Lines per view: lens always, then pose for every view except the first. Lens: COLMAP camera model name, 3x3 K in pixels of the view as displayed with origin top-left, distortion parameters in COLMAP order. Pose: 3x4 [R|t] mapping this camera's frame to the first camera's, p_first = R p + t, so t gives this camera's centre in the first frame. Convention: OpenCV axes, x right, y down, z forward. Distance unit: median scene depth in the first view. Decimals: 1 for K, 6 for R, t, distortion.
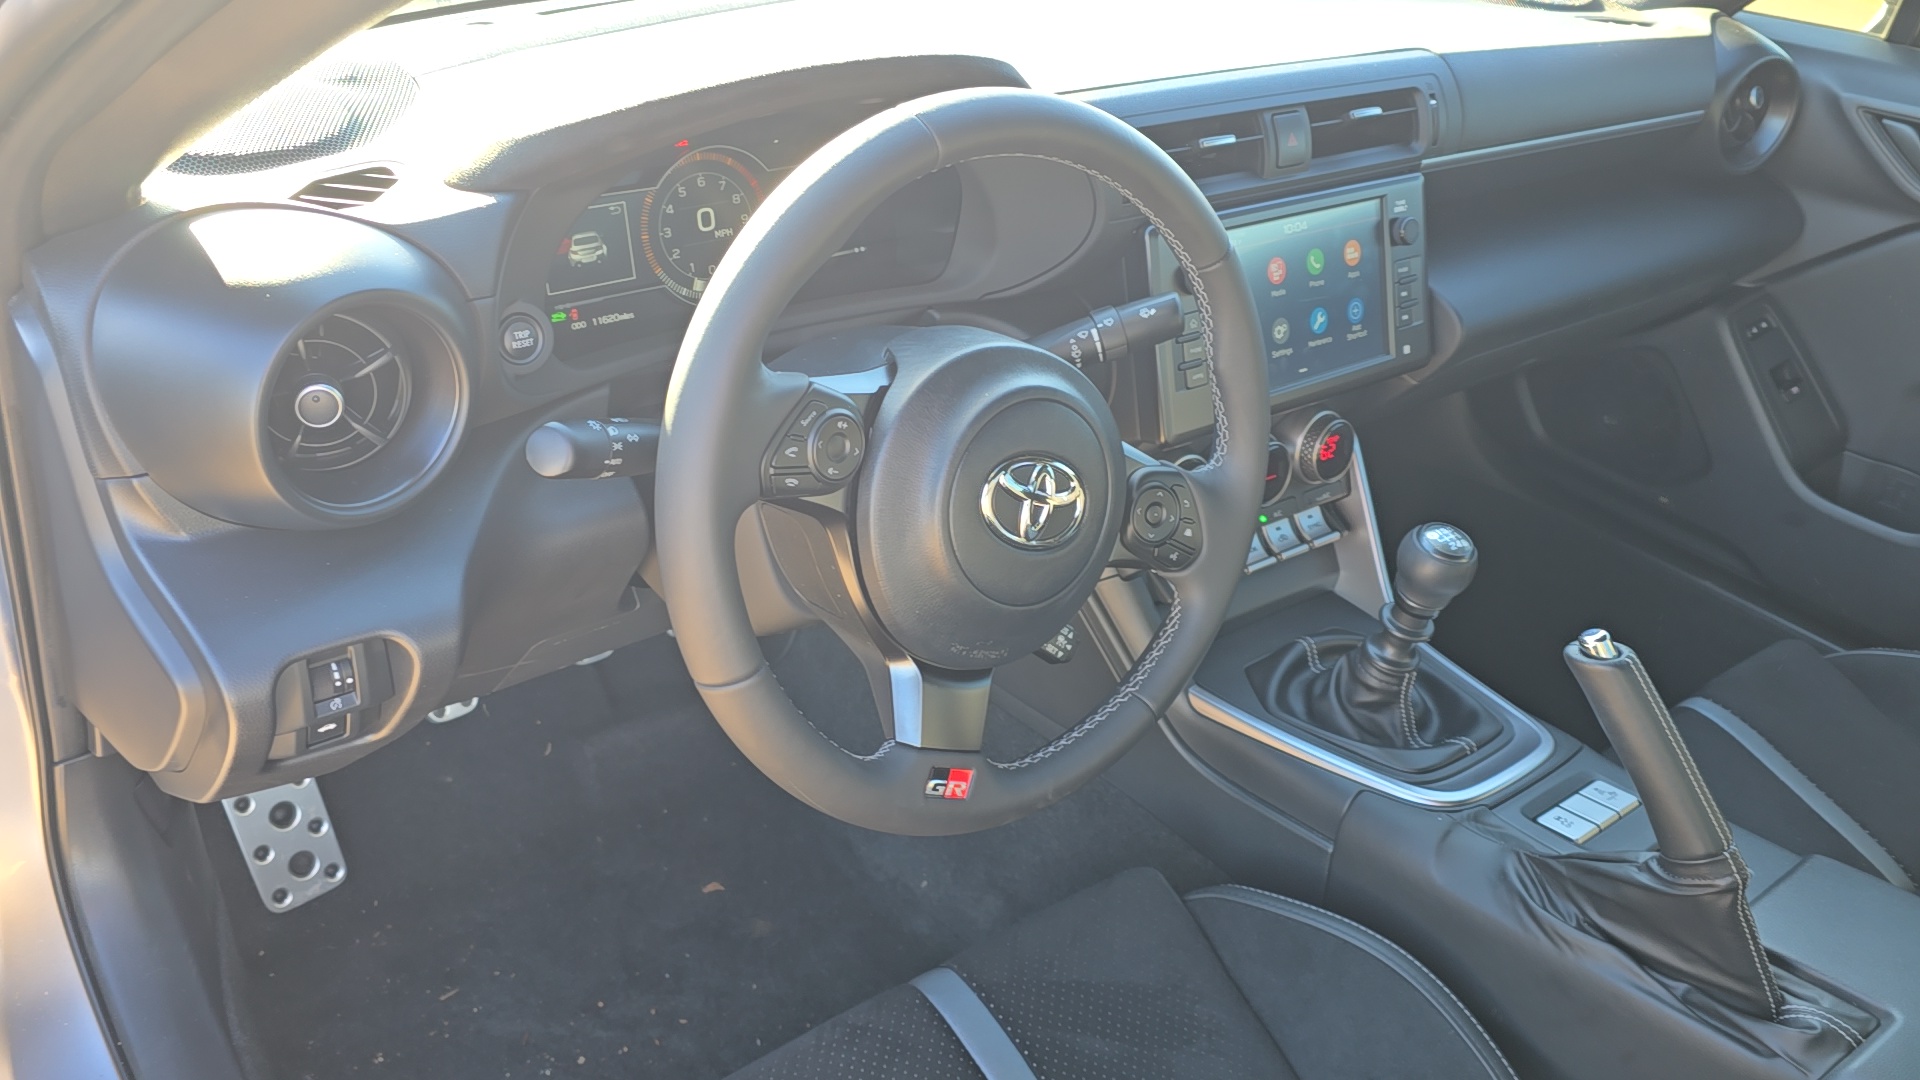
lens RADIAL K [[1584.8, 0, 964.4], [0, 1584.8, 538.7], [0, 0, 1]] dist [-0.010785, 0.006312]
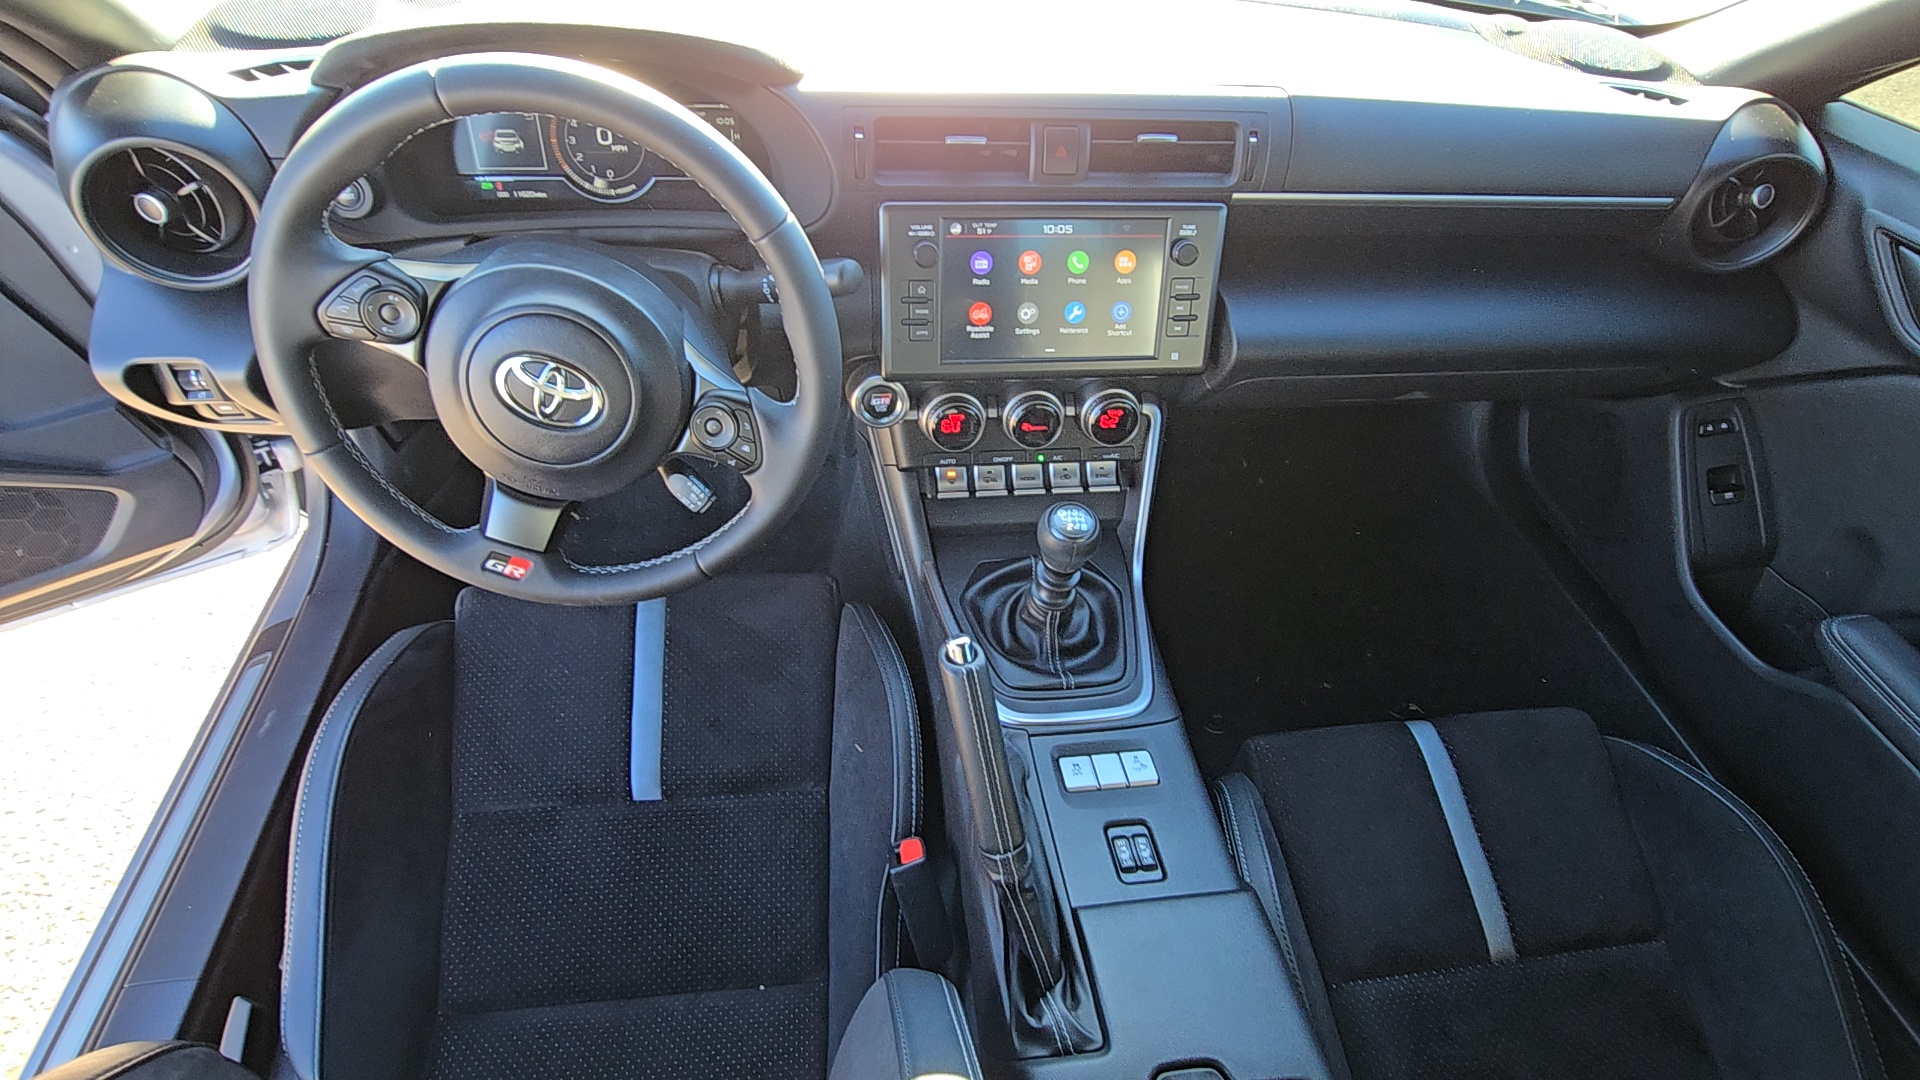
lens RADIAL K [[974.8, 0, 975.2], [0, 974.8, 534.4], [0, 0, 1]] dist [-0.003334, 0.004654]
pose [[0.857712, 0.329475, -0.394685, 0.580726], [-0.249551, 0.937973, 0.240687, -0.159945], [0.449504, -0.107946, 0.886732, 0.341100]]
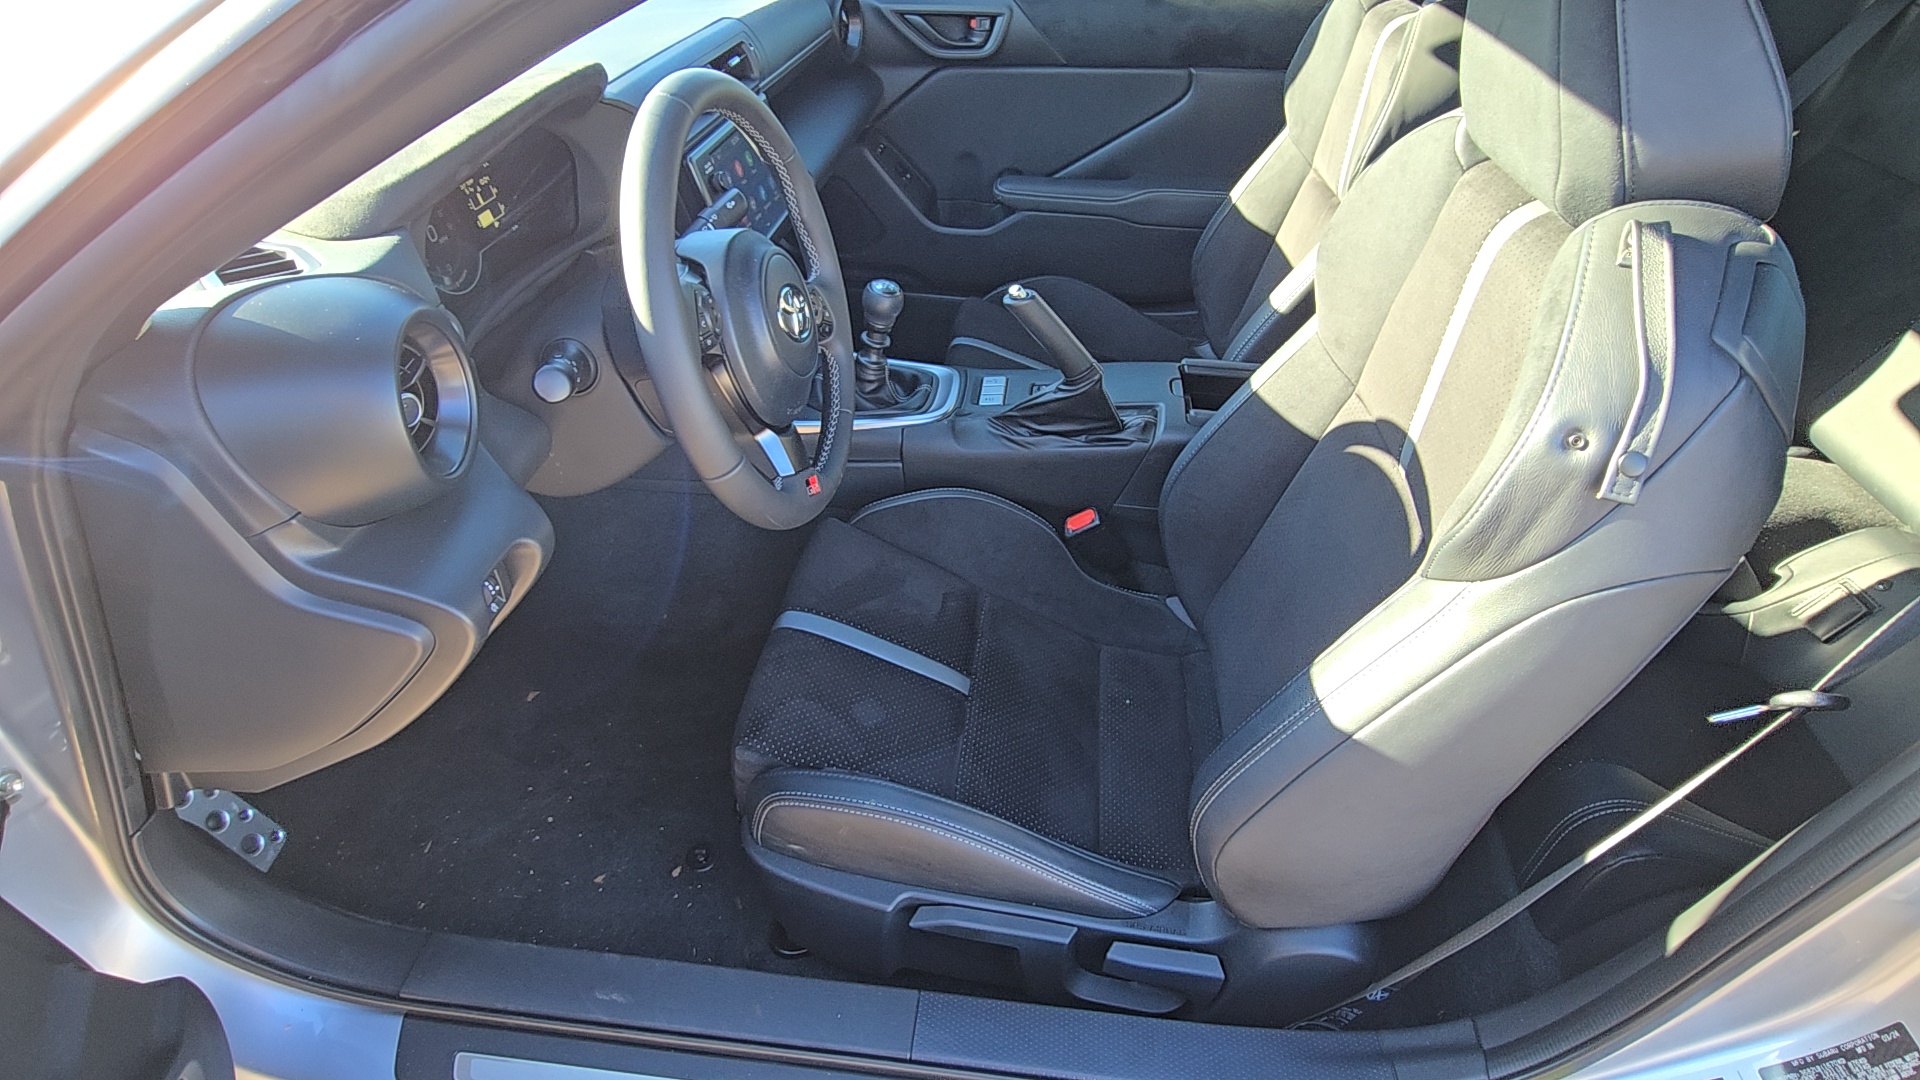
lens RADIAL K [[974.8, 0, 943.6], [0, 974.8, 554.1], [0, 0, 1]] dist [-0.003334, 0.004654]
pose [[0.715678, -0.475087, 0.511954, -0.414449], [0.372948, 0.879707, 0.295001, -0.037190], [-0.590521, -0.020193, 0.806770, 0.032679]]
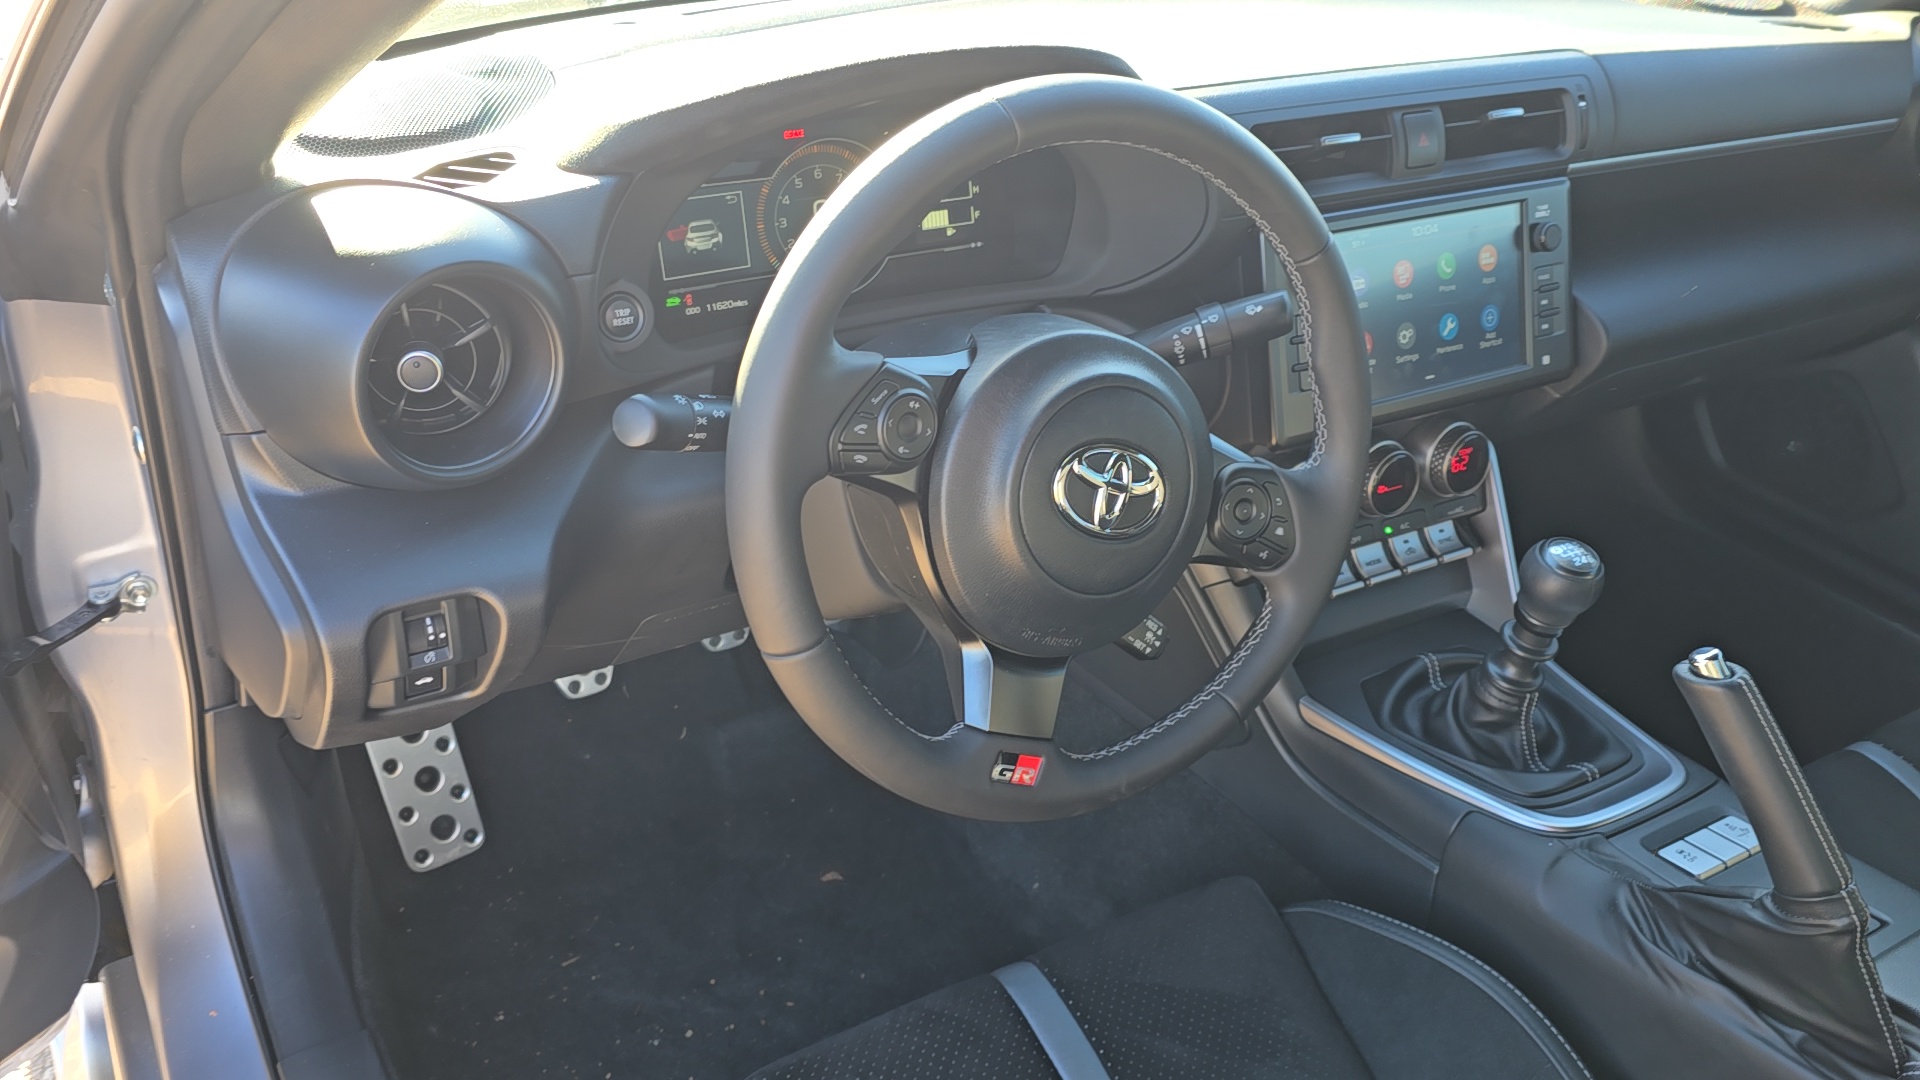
lens RADIAL K [[1584.8, 0, 963.5], [0, 1584.8, 544.9], [0, 0, 1]] dist [-0.010785, 0.006312]
pose [[0.991174, 0.038487, -0.126855, 0.065573], [-0.040000, 0.999155, -0.009396, 0.019731], [0.126386, 0.014388, 0.991877, 0.000622]]
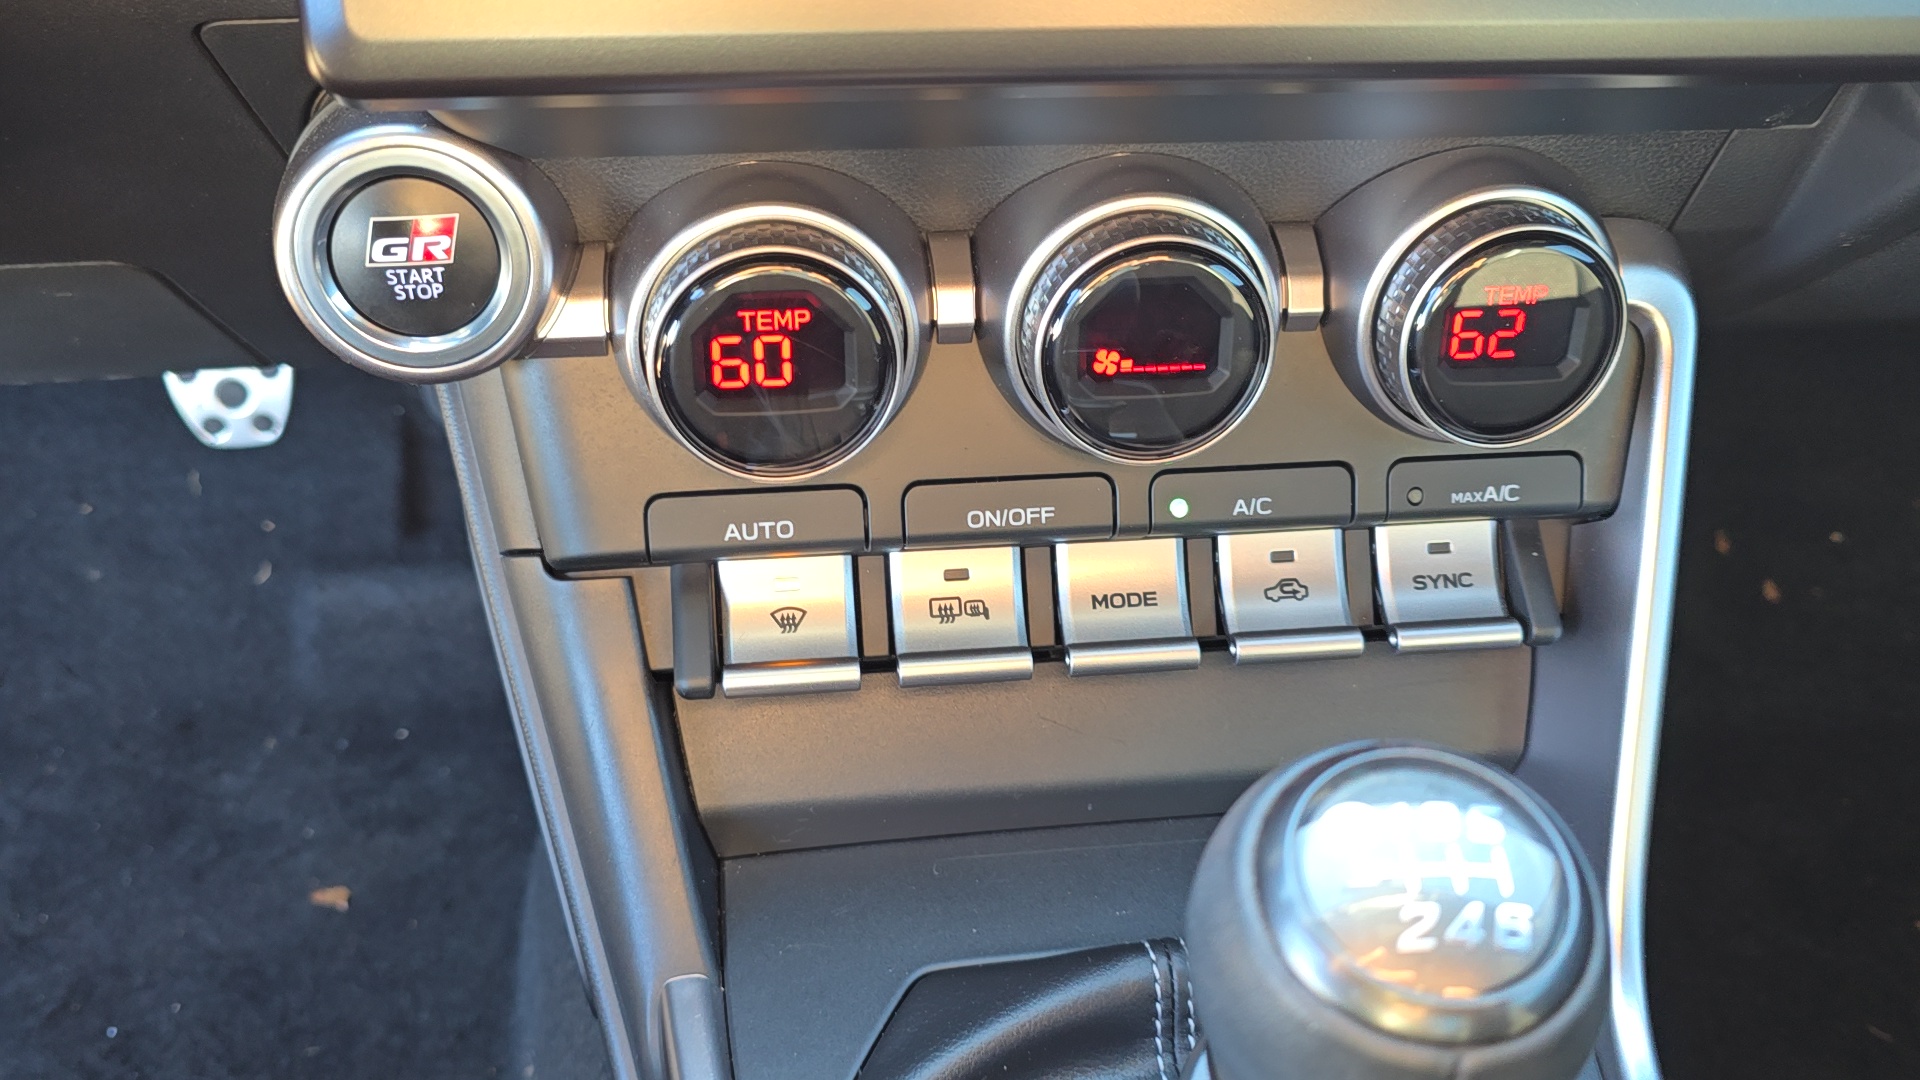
lens RADIAL K [[1584.8, 0, 974.3], [0, 1584.8, 541.3], [0, 0, 1]] dist [-0.010785, 0.006312]
pose [[0.841921, 0.263767, -0.470740, 0.363477], [-0.219891, 0.964372, 0.147086, -0.050809], [0.492765, -0.020323, 0.869925, 0.896398]]
